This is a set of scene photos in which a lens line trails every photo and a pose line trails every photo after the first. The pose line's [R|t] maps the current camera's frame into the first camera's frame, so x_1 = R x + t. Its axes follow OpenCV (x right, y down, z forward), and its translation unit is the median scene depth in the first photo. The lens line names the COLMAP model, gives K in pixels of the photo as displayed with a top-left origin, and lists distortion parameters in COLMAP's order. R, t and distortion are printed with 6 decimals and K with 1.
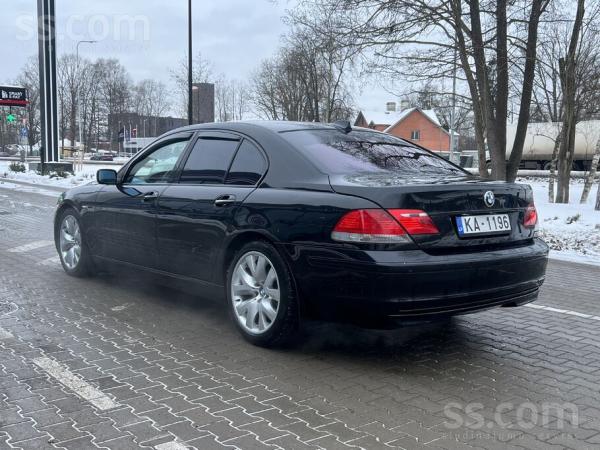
lens RADIAL K [[733.0, 0, 284.2], [0, 733.0, 224.4], [0, 0, 1]] dist [0.167886, -0.542184]
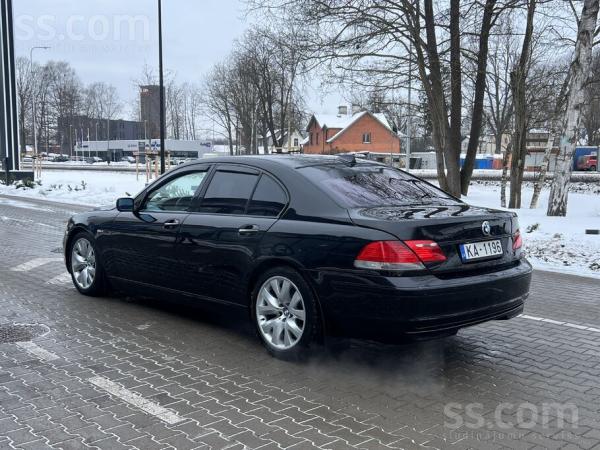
lens RADIAL K [[733.0, 0, 284.2], [0, 733.0, 224.4], [0, 0, 1]] dist [0.167886, -0.542184]
pose [[0.997110, -0.015728, 0.074332, -0.106760], [0.015480, 0.999873, 0.003911, -0.043105], [-0.074384, -0.002749, 0.997226, -0.111949]]
